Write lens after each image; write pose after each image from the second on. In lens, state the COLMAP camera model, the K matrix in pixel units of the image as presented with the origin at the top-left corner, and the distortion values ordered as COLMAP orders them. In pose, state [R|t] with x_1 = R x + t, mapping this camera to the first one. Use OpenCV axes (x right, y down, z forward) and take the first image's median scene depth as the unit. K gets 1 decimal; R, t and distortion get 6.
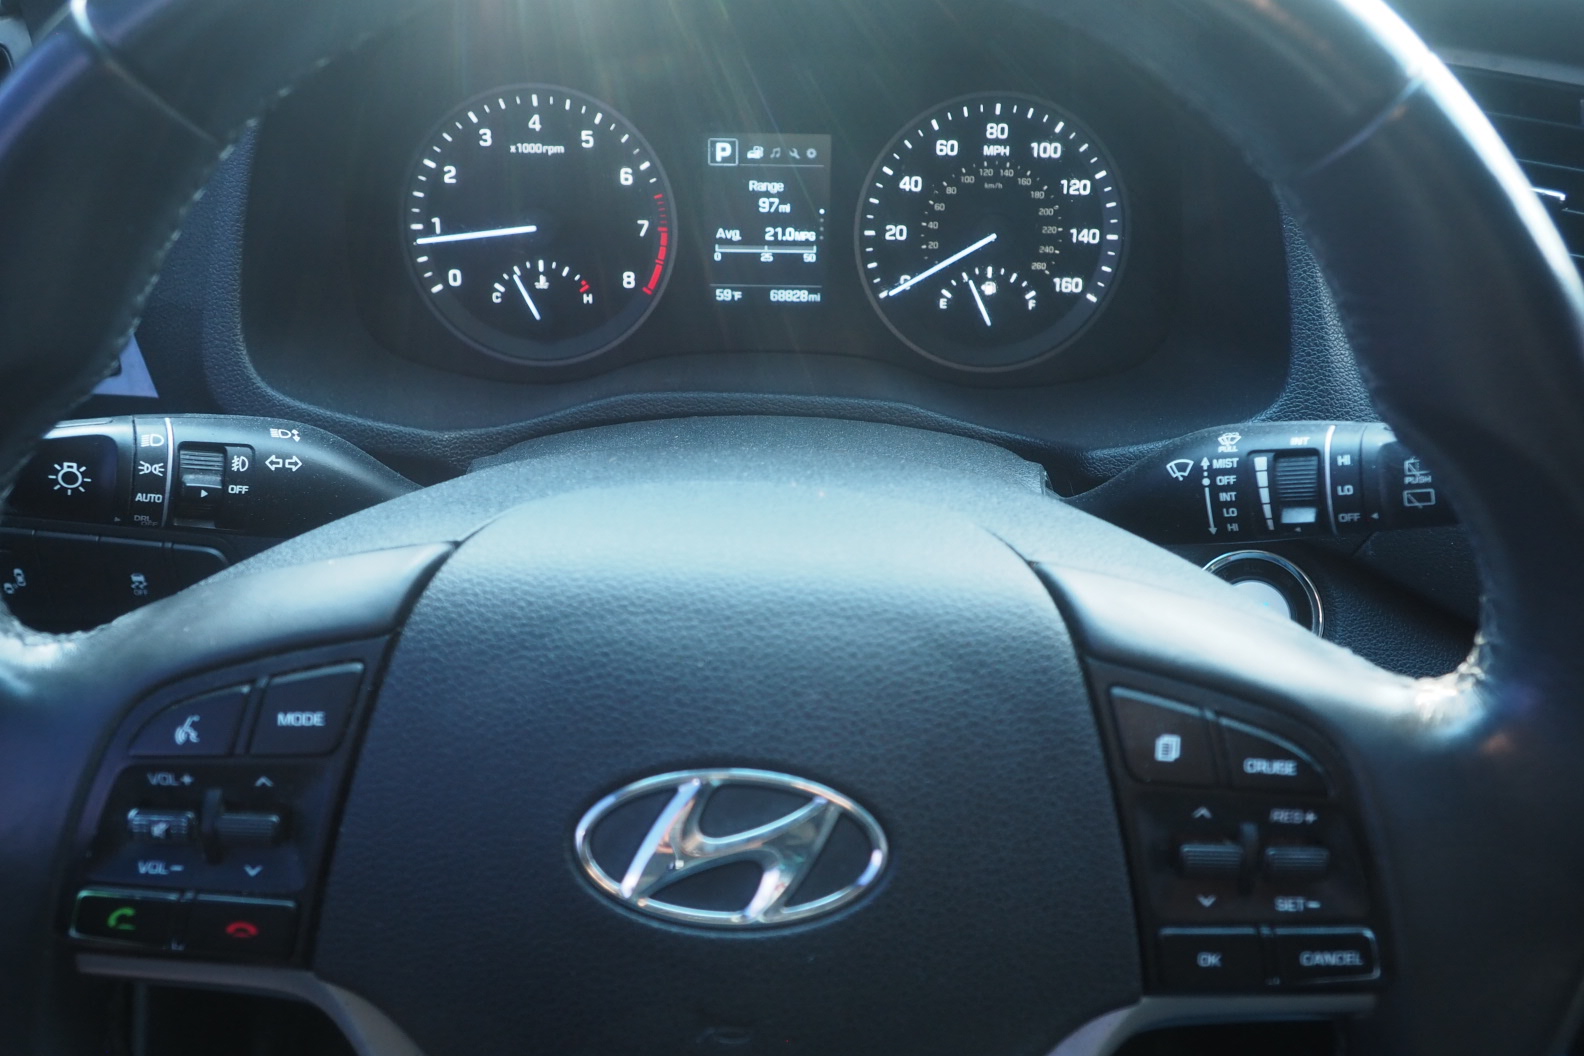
lens RADIAL K [[1243.3, 0, 803.2], [0, 1243.3, 534.5], [0, 0, 1]] dist [-0.030605, 0.000200]
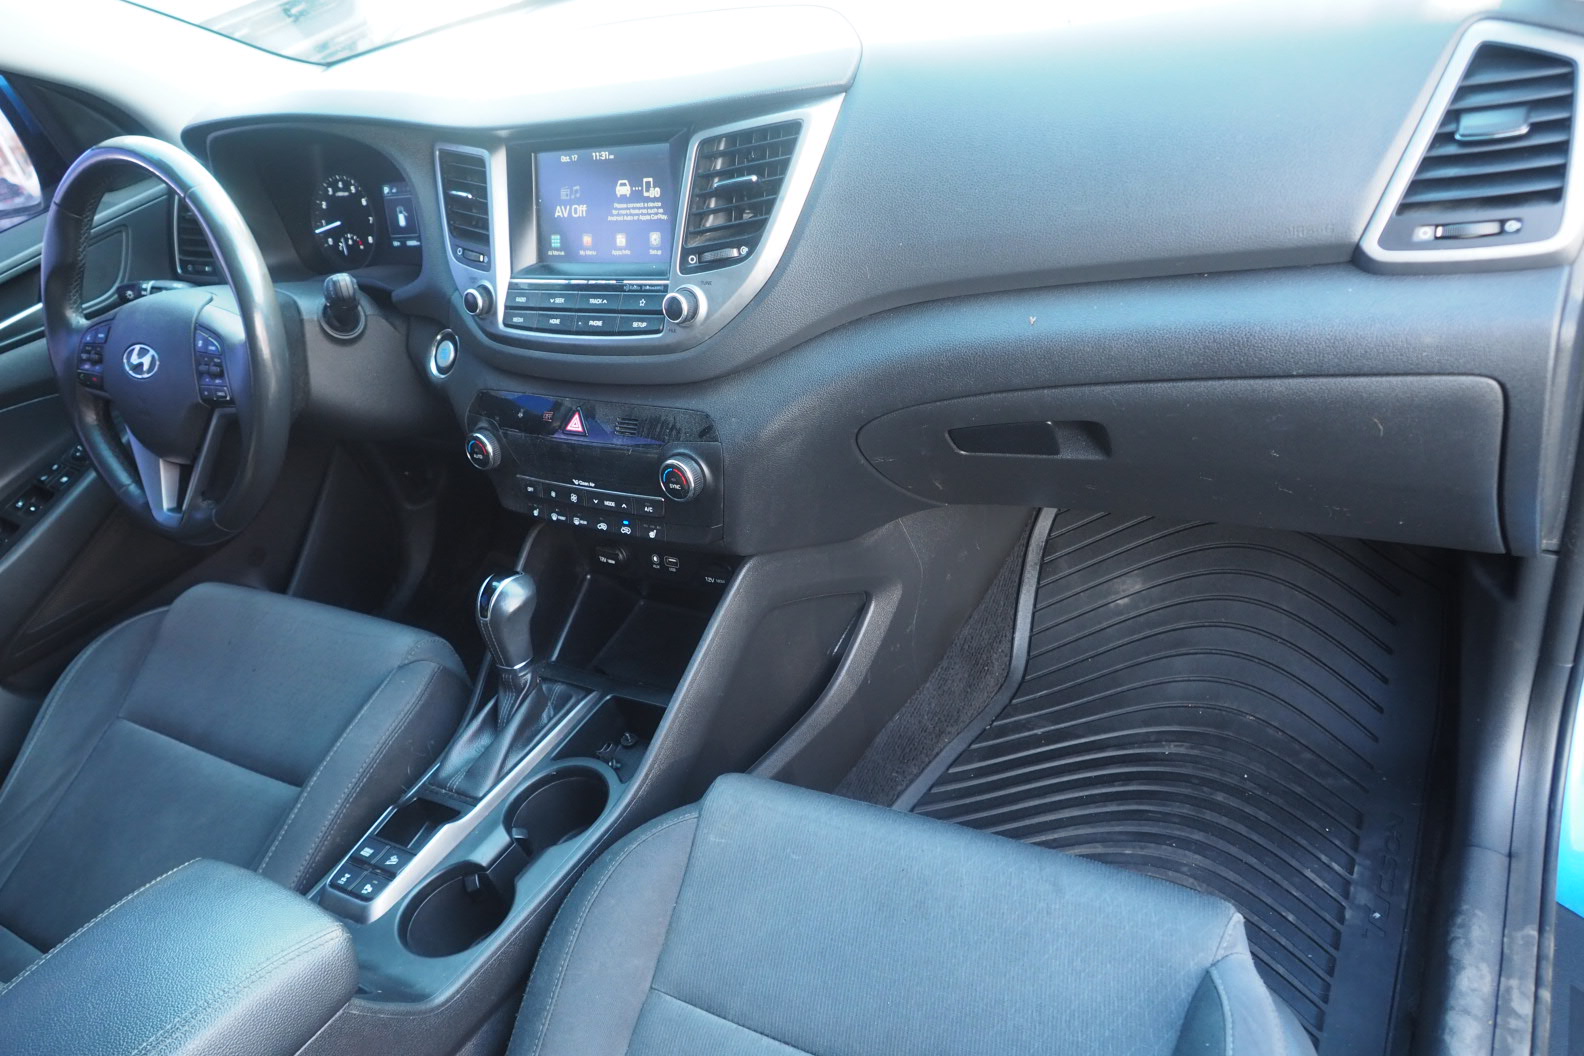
lens RADIAL K [[1109.7, 0, 797.4], [0, 1109.7, 532.7], [0, 0, 1]] dist [-0.030737, -0.002834]
pose [[0.843160, 0.100651, -0.528157, 2.052192], [-0.073075, 0.994659, 0.072895, 0.195446], [0.532673, -0.022868, 0.846012, -0.579883]]
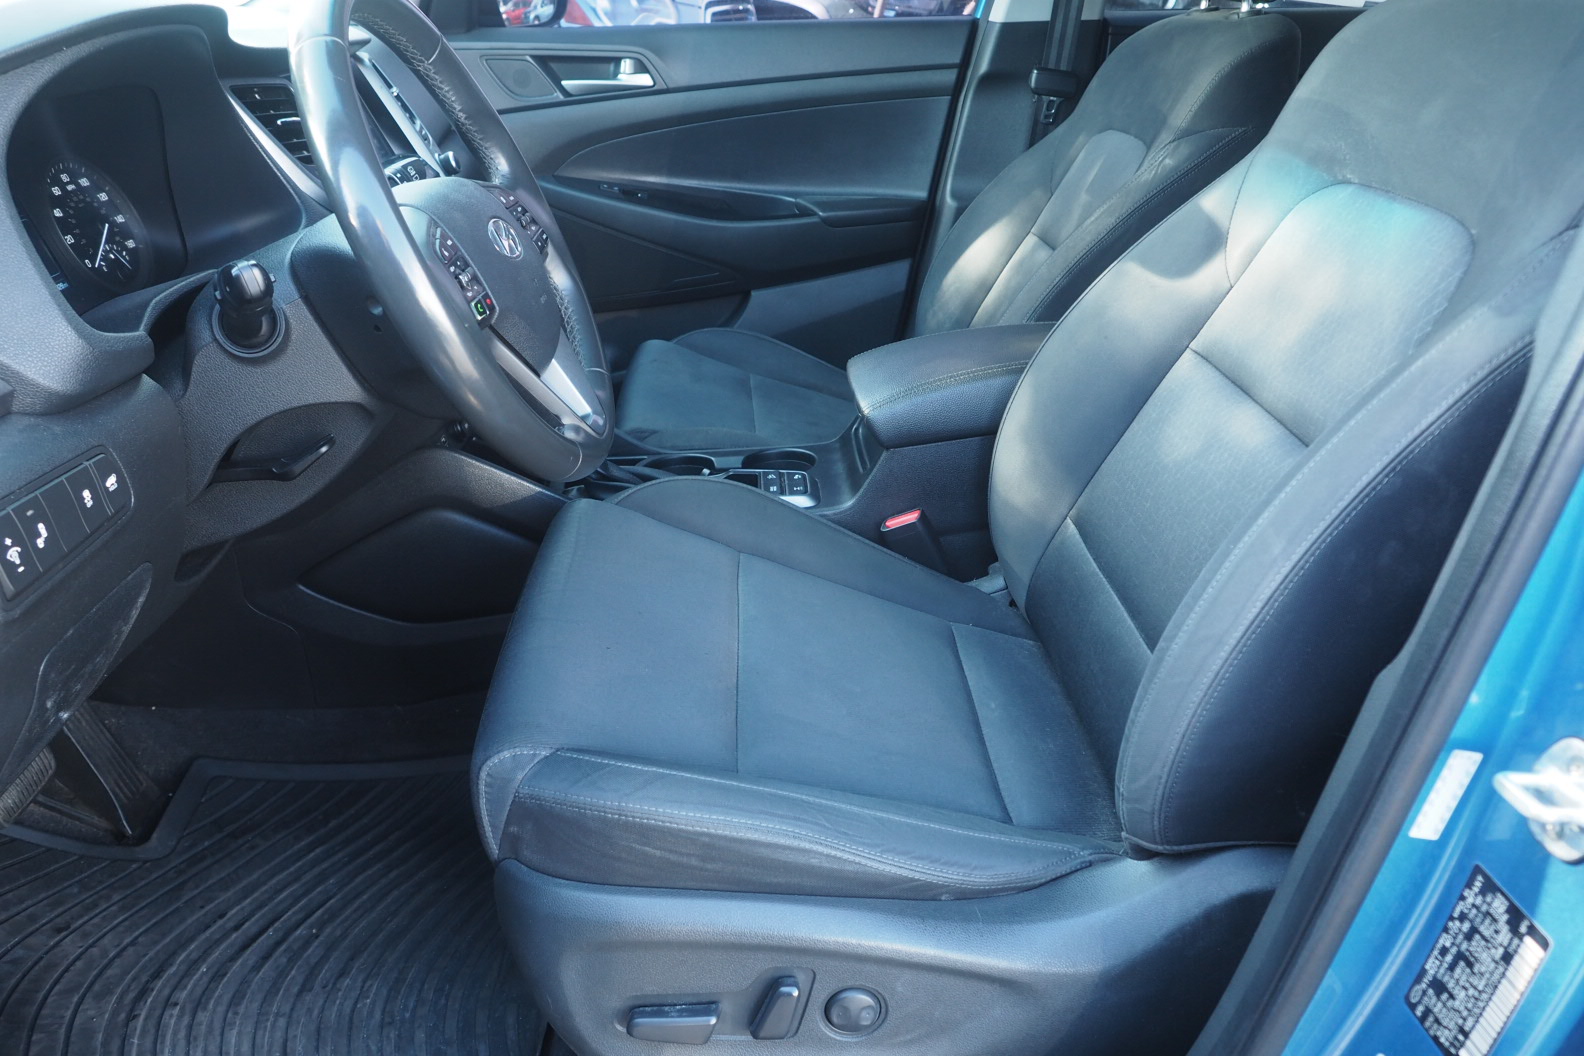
lens RADIAL K [[1154.4, 0, 785.5], [0, 1154.4, 527.9], [0, 0, 1]] dist [-0.015207, -0.004364]
pose [[-0.030011, -0.451731, 0.891649, -1.649232], [0.573136, 0.723062, 0.385611, 0.012938], [-0.818910, 0.522609, 0.237203, -0.019992]]
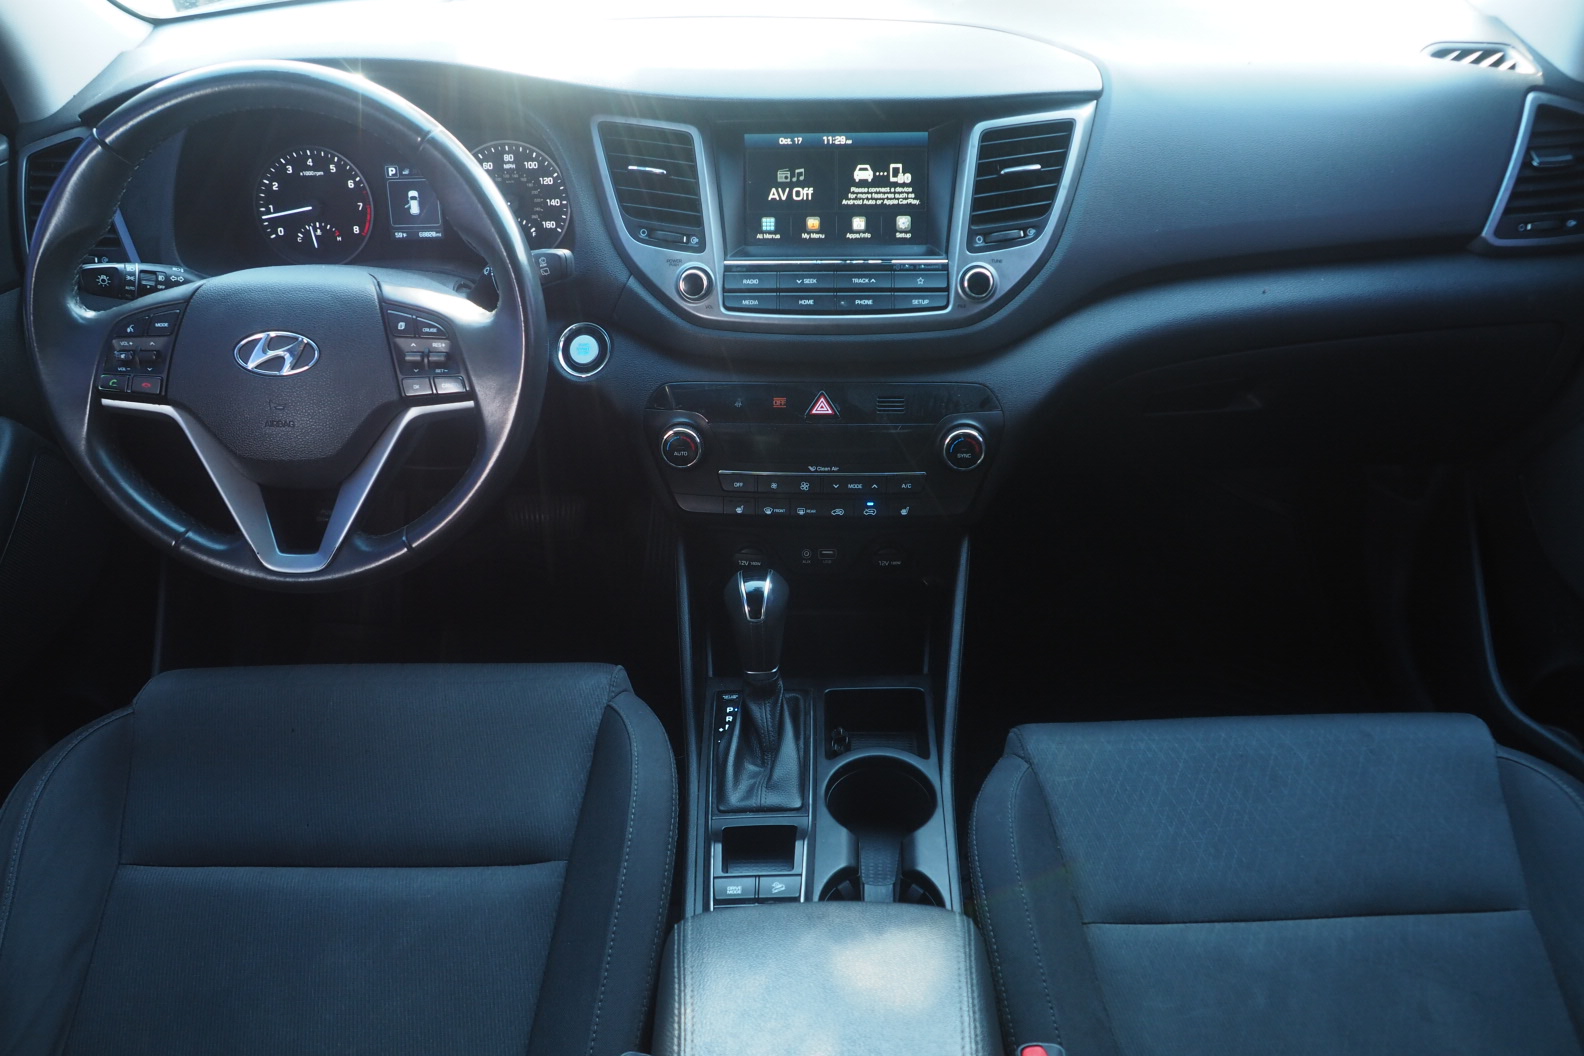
lens RADIAL K [[1109.7, 0, 797.1], [0, 1109.7, 526.0], [0, 0, 1]] dist [-0.030737, -0.002834]
pose [[0.999436, -0.027801, -0.018813, 0.710605], [0.027642, 0.999580, -0.008654, 0.388596], [0.019046, 0.008129, 0.999786, -1.028398]]
